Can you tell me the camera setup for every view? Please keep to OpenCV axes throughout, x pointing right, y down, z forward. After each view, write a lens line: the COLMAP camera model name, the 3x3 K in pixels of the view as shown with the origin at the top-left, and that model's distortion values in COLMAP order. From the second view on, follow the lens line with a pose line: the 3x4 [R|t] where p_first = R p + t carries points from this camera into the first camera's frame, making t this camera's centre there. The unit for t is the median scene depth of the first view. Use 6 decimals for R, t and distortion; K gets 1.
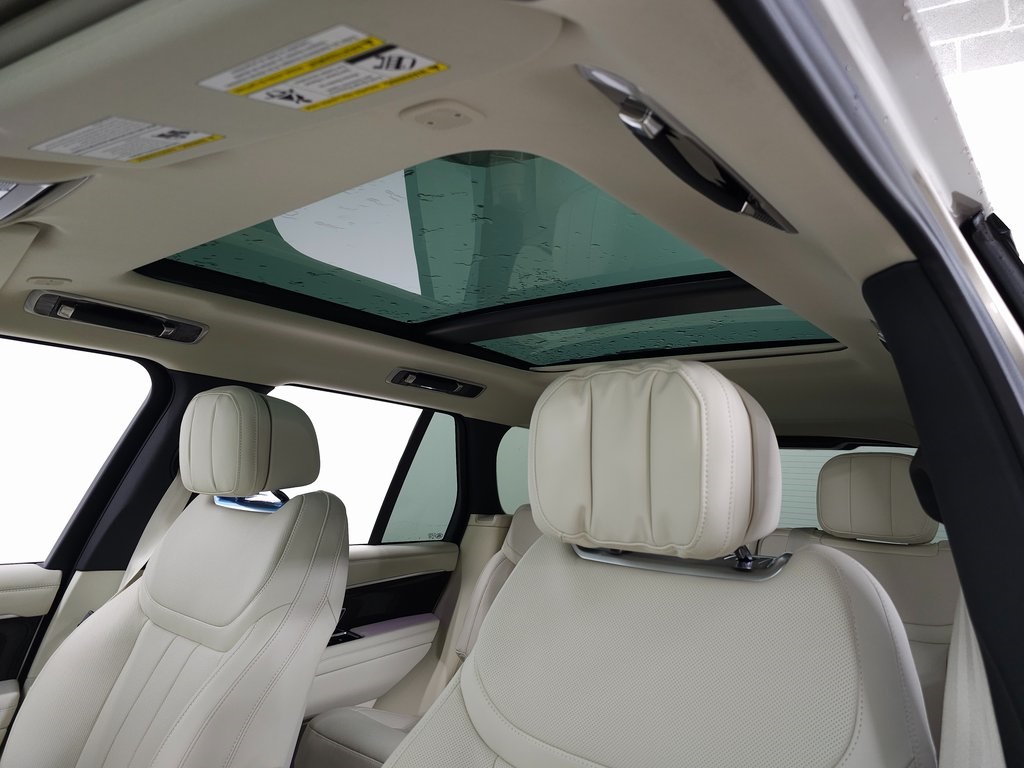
lens RADIAL K [[681.0, 0, 515.2], [0, 681.0, 380.1], [0, 0, 1]] dist [0.028135, -0.023756]
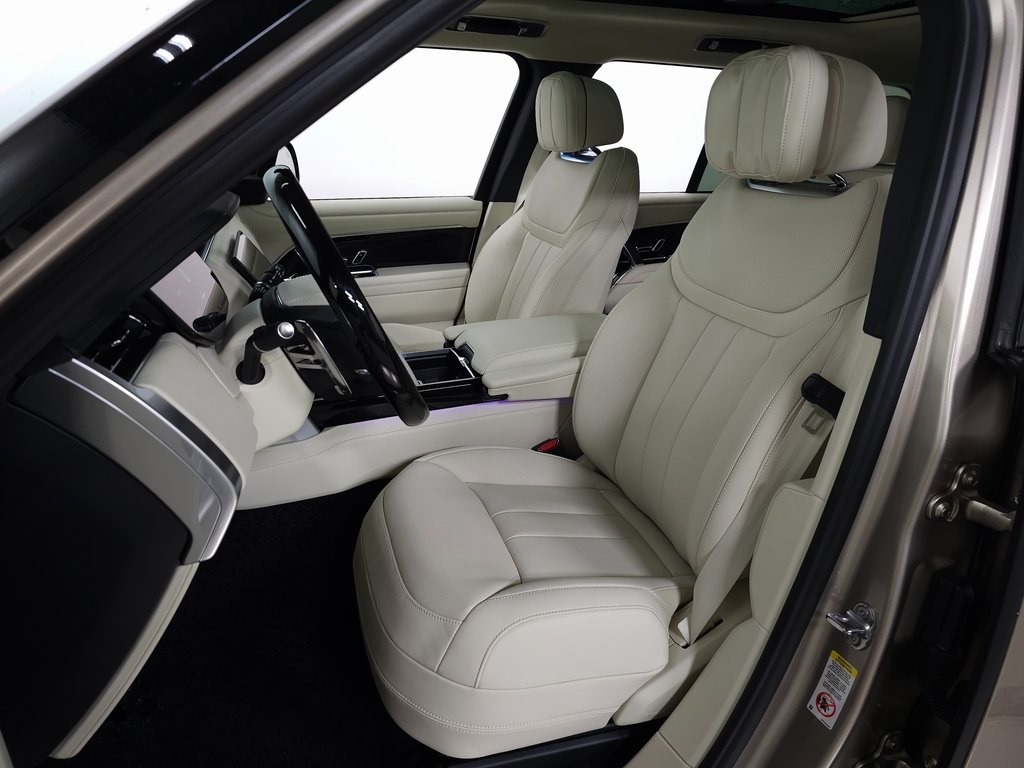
lens RADIAL K [[681.0, 0, 515.2], [0, 681.0, 380.1], [0, 0, 1]] dist [0.028135, -0.023756]
pose [[0.852555, 0.149599, -0.500769, 0.302986], [0.100643, 0.893231, 0.438188, -0.049909], [0.512855, -0.423978, 0.746473, -0.378093]]
